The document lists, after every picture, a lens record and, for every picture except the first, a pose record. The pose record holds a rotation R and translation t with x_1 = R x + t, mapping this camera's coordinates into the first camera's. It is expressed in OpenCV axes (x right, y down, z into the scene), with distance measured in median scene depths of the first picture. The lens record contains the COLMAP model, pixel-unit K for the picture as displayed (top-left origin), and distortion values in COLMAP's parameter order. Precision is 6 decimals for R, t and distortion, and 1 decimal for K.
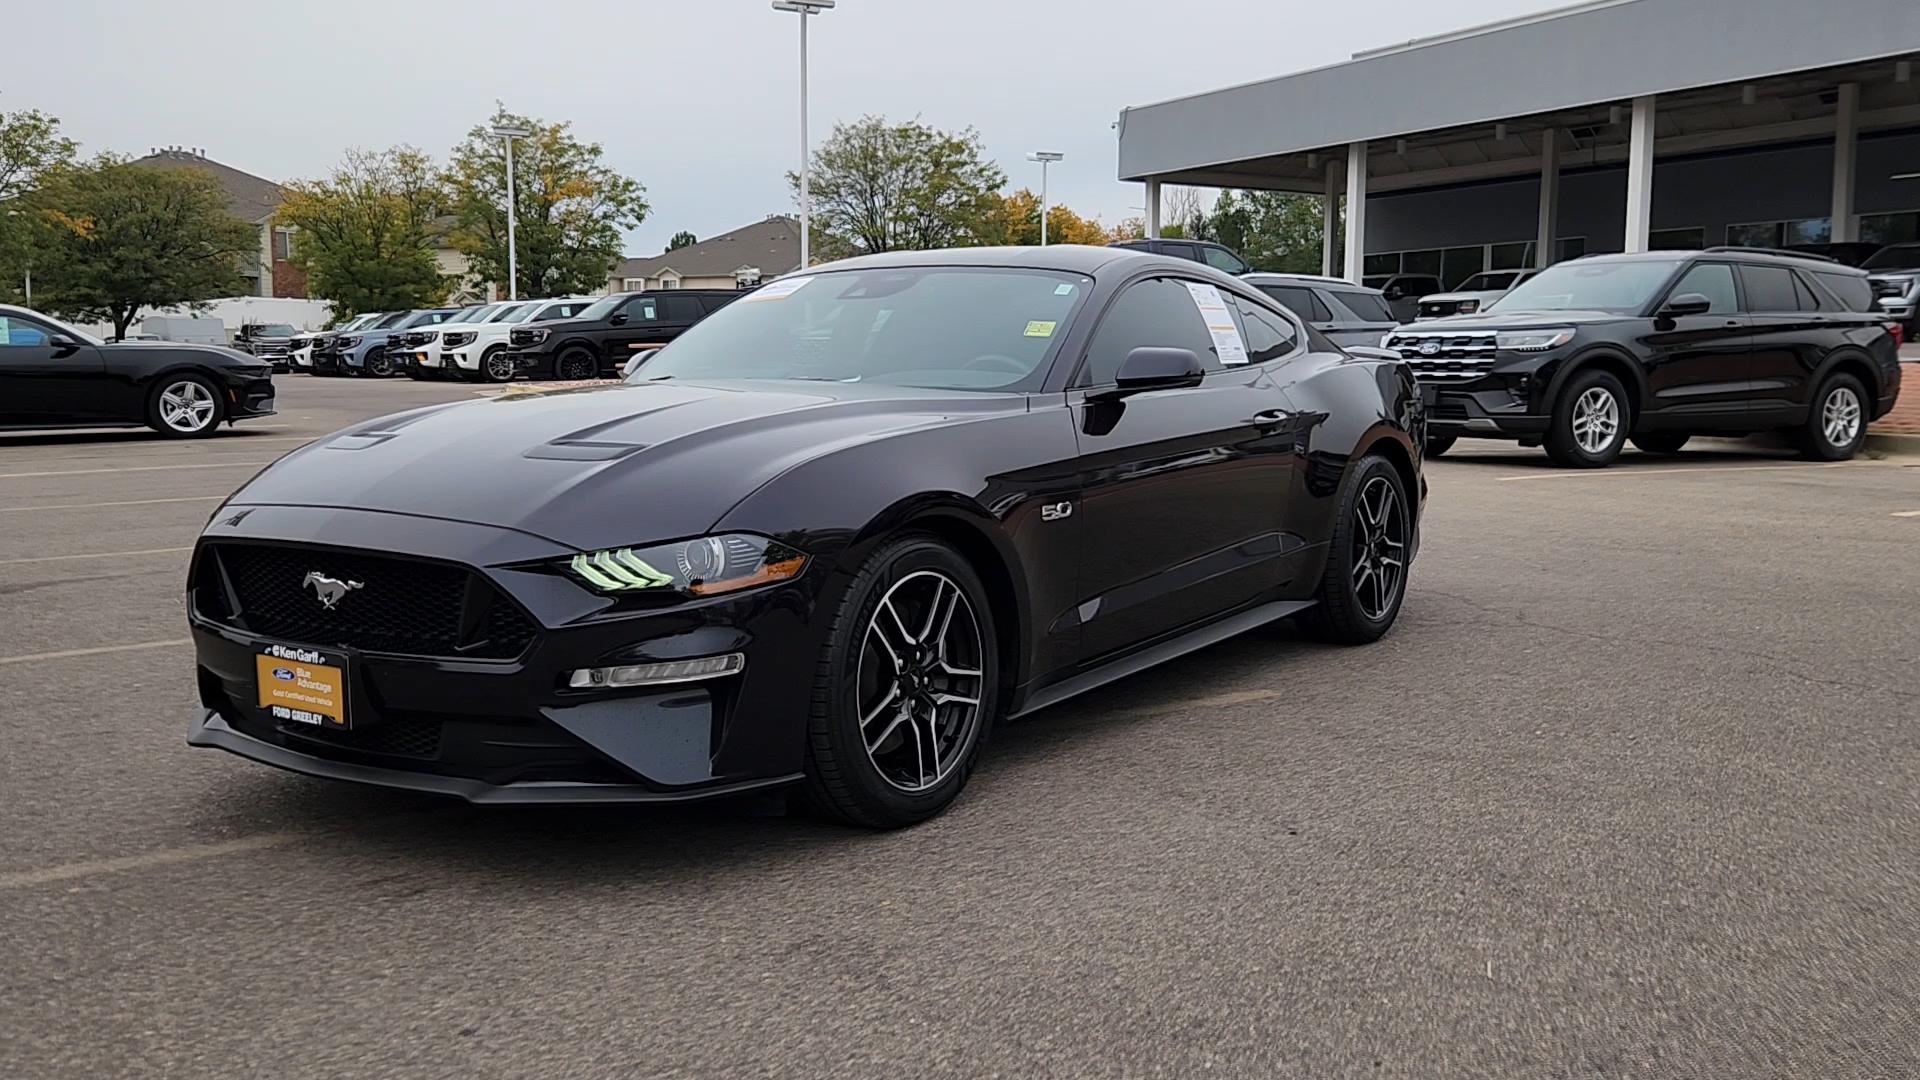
lens RADIAL K [[1790.5, 0, 957.4], [0, 1790.5, 546.3], [0, 0, 1]] dist [0.025917, 0.000000]
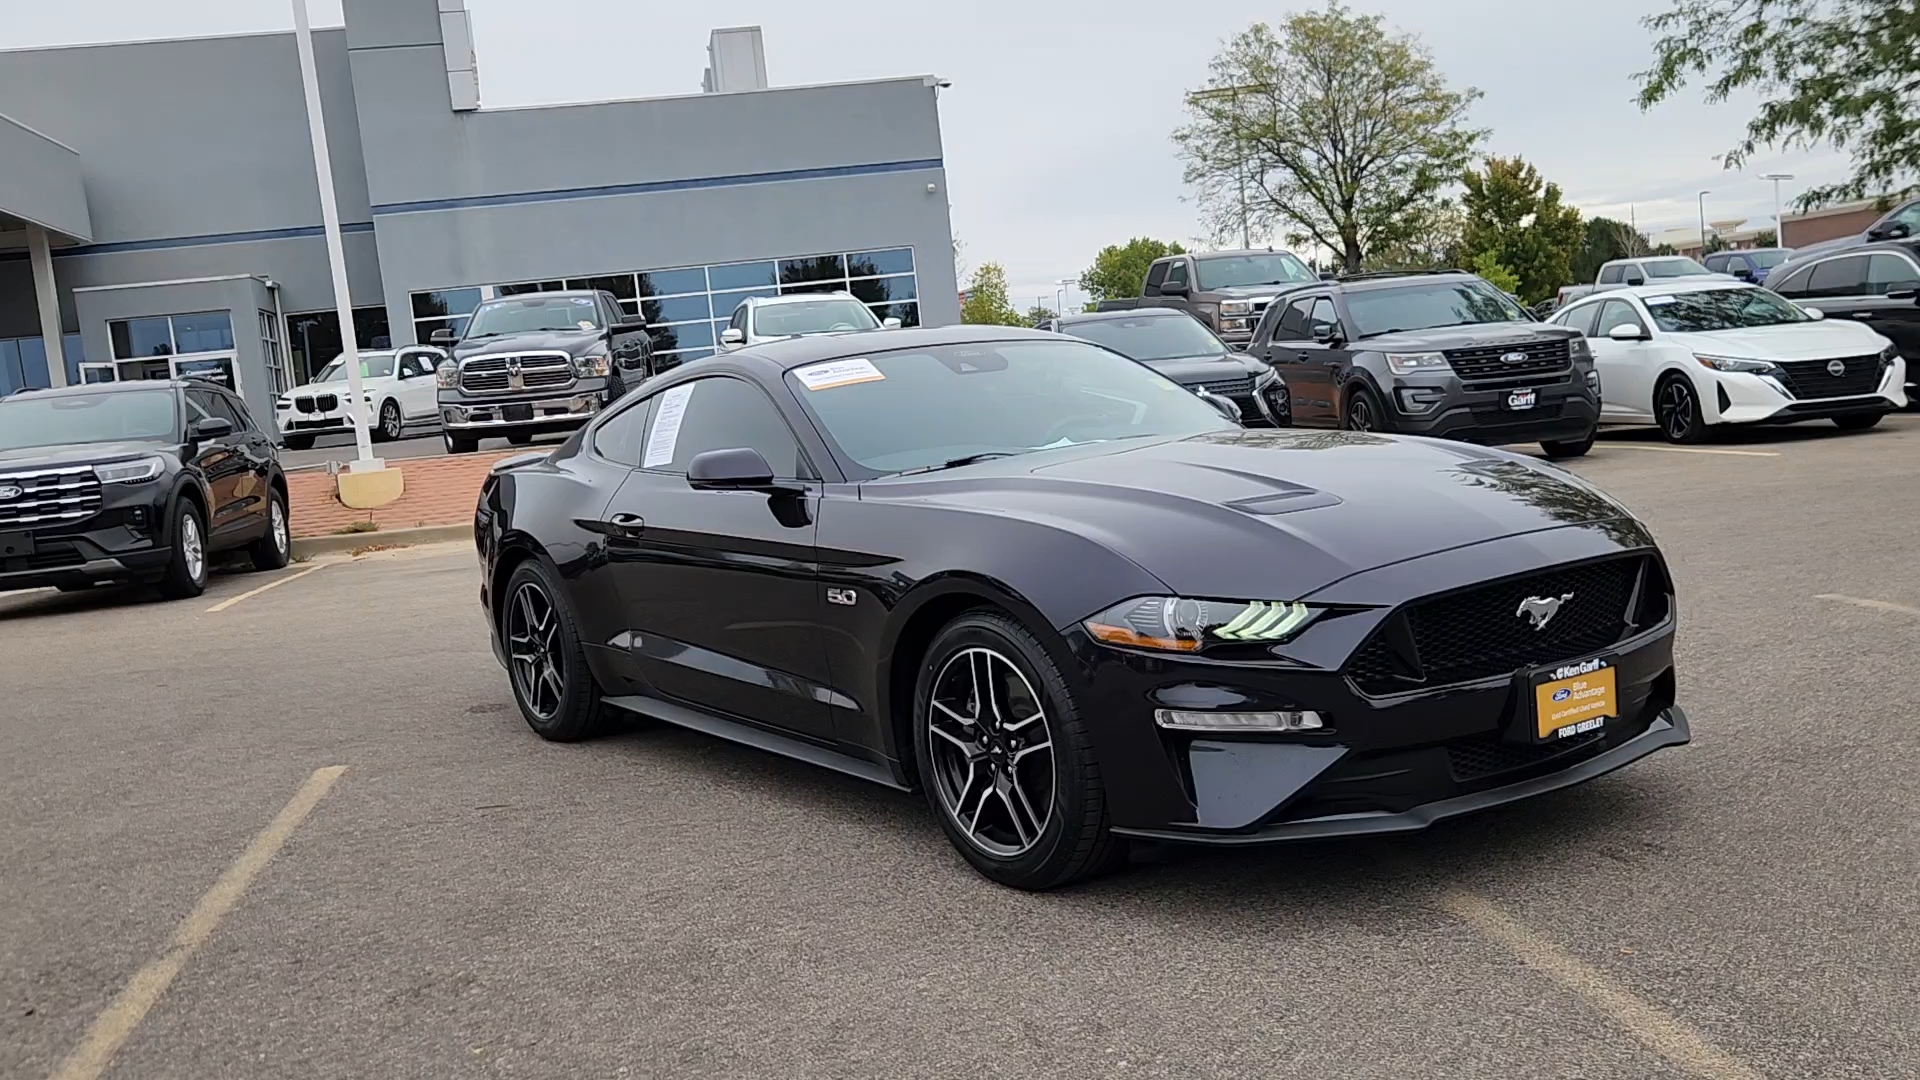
lens RADIAL K [[1755.7, 0, 944.7], [0, 1755.7, 553.7], [0, 0, 1]] dist [0.024879, 0.000000]
pose [[0.360055, -0.121721, 0.924956, -0.619058], [0.196089, 0.979178, 0.052525, -0.056816], [-0.912091, 0.162462, 0.376427, 0.402421]]
